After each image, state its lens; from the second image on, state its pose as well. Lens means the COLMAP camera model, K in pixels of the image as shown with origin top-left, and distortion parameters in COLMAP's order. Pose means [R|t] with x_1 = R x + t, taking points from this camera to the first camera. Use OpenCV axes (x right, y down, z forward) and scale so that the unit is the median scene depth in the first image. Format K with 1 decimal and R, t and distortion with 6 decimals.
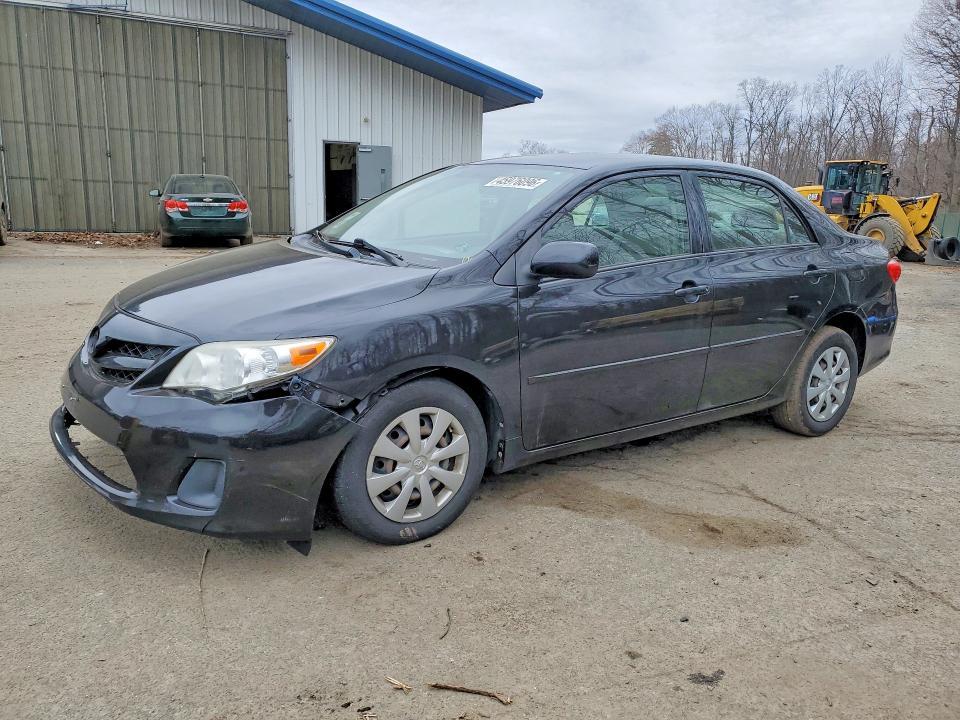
lens RADIAL K [[715.2, 0, 482.3], [0, 715.2, 355.0], [0, 0, 1]] dist [0.002023, -0.008913]
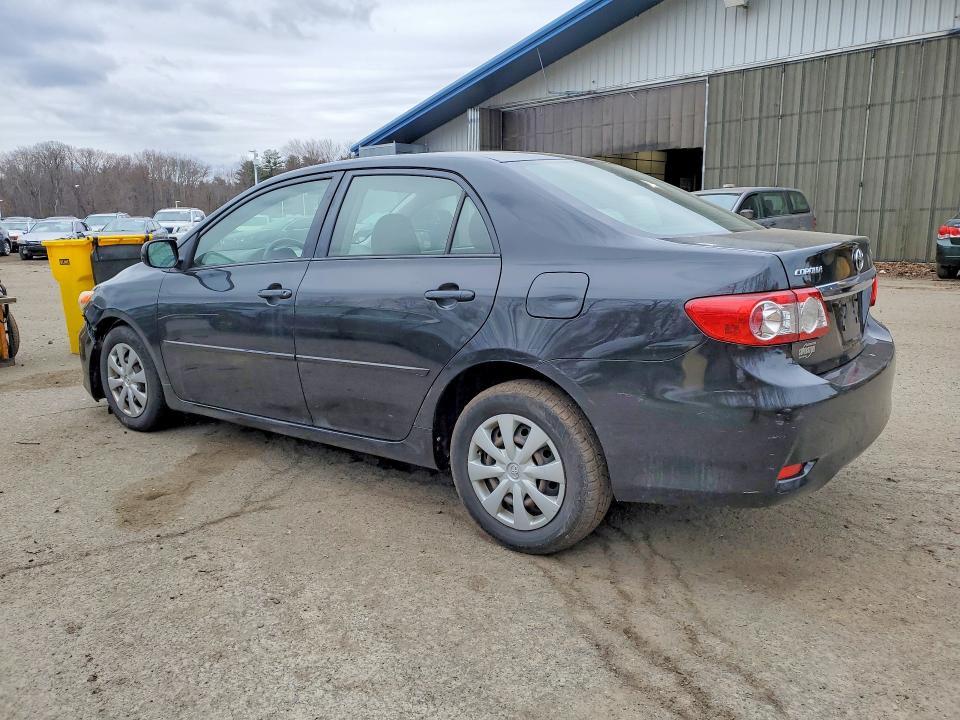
lens RADIAL K [[679.2, 0, 479.6], [0, 679.2, 362.5], [0, 0, 1]] dist [0.041971, 0.001807]
pose [[0.347051, 0.149339, -0.925880, 0.769926], [-0.174564, 0.980274, 0.092680, -0.085387], [0.921457, 0.129460, 0.366275, 0.531736]]
